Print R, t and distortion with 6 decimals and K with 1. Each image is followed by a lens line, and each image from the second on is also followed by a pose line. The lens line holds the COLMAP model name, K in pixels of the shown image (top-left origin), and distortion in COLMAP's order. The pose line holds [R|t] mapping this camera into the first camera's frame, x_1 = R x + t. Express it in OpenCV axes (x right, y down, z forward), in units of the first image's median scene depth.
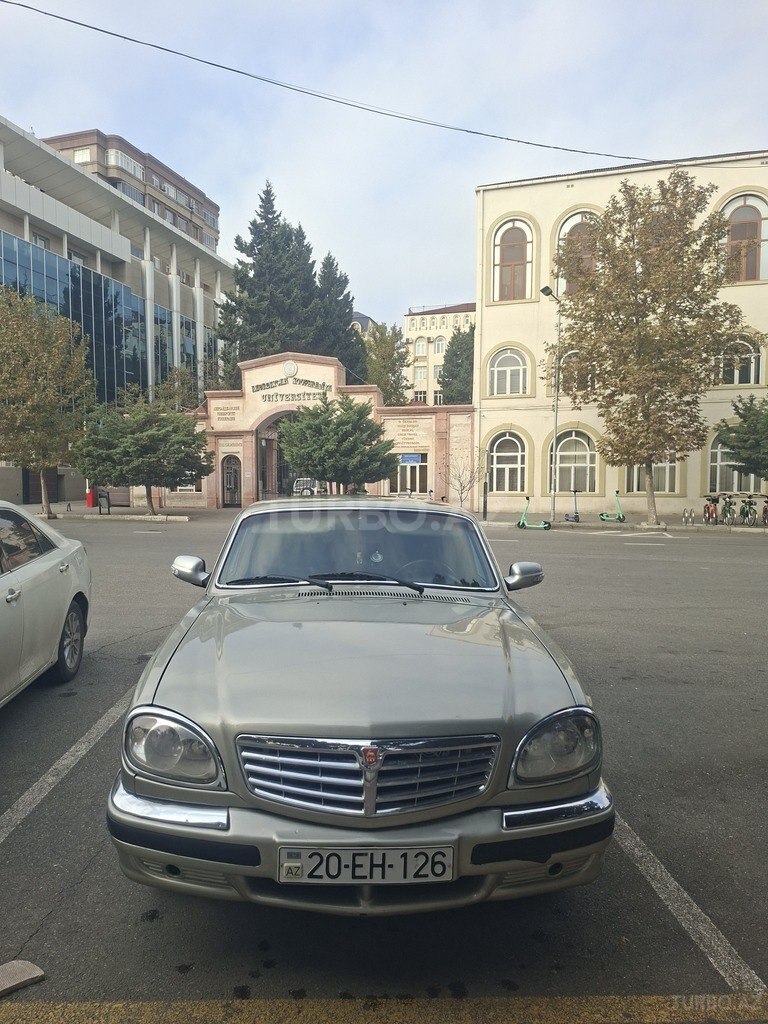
lens RADIAL K [[760.2, 0, 377.4], [0, 760.2, 515.8], [0, 0, 1]] dist [0.044761, -0.072487]
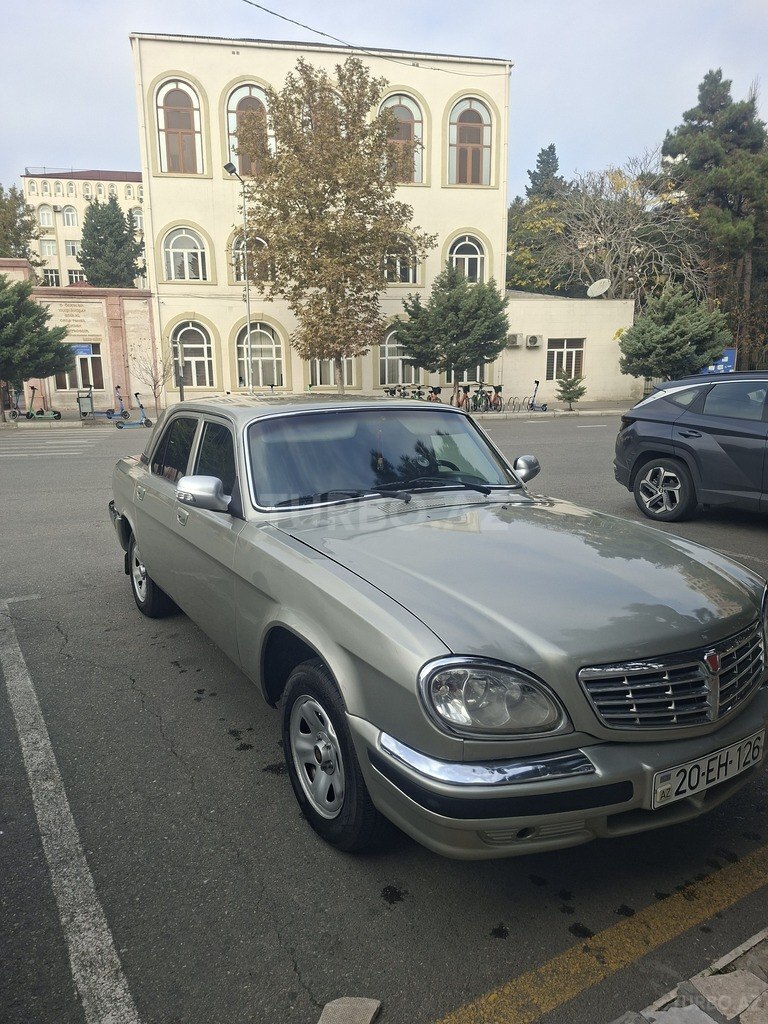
lens RADIAL K [[760.2, 0, 378.4], [0, 760.2, 515.8], [0, 0, 1]] dist [0.044761, -0.072487]
pose [[0.866801, -0.097416, 0.489046, -0.119941], [0.029260, 0.988979, 0.145139, -0.003883], [-0.497795, -0.111497, 0.860098, 0.055425]]
